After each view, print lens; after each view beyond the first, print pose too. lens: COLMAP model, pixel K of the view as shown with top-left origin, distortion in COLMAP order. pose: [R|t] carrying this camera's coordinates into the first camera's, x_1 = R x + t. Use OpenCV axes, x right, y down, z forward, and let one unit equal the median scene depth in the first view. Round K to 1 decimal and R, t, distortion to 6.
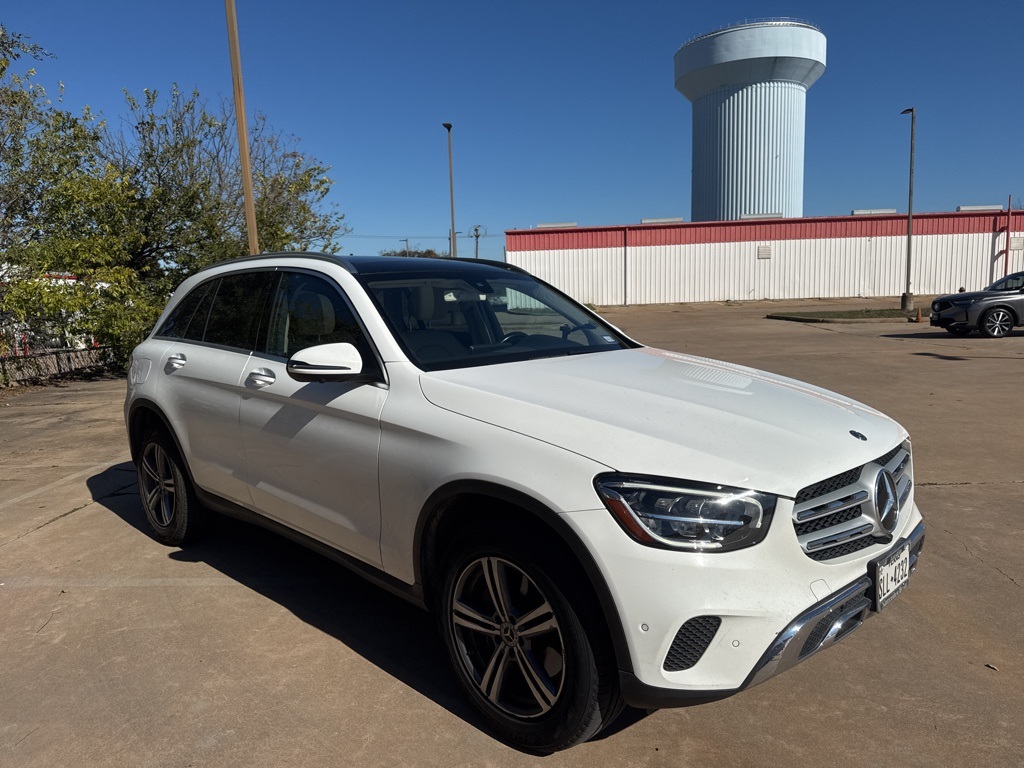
lens RADIAL K [[725.8, 0, 509.6], [0, 725.8, 386.6], [0, 0, 1]] dist [0.056488, -0.062766]
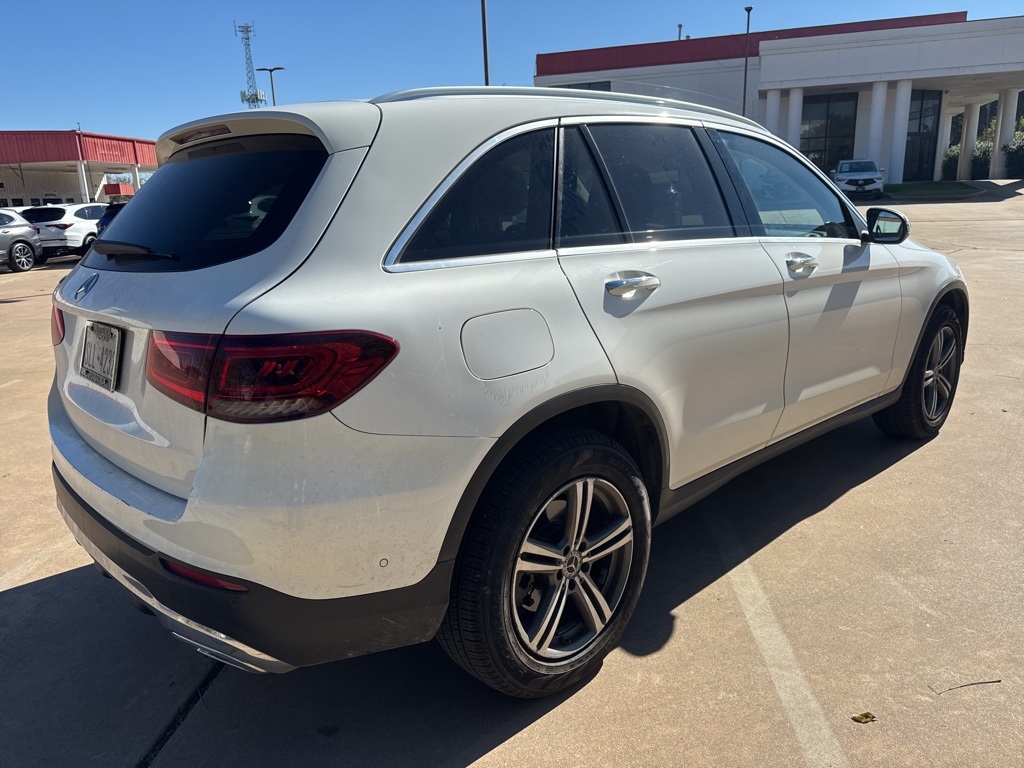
lens RADIAL K [[725.8, 0, 509.6], [0, 725.8, 386.6], [0, 0, 1]] dist [0.056488, -0.062766]
pose [[0.032046, -0.220705, 0.974814, -0.237511], [0.166143, 0.962922, 0.212551, -0.021645], [-0.985581, 0.155147, 0.067527, 0.260672]]
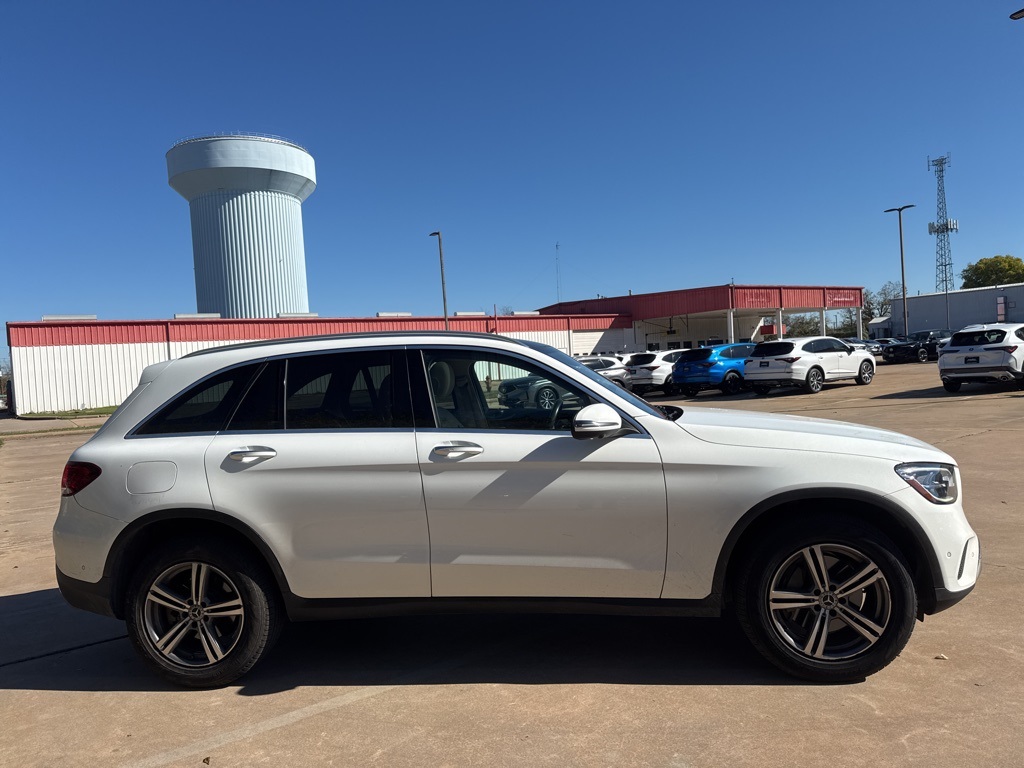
lens RADIAL K [[725.8, 0, 509.6], [0, 725.8, 386.6], [0, 0, 1]] dist [0.056488, -0.062766]
pose [[0.782597, -0.035001, 0.621544, -0.183189], [0.116652, 0.988978, -0.091186, 0.000115], [-0.611501, 0.143866, 0.778054, 0.033928]]
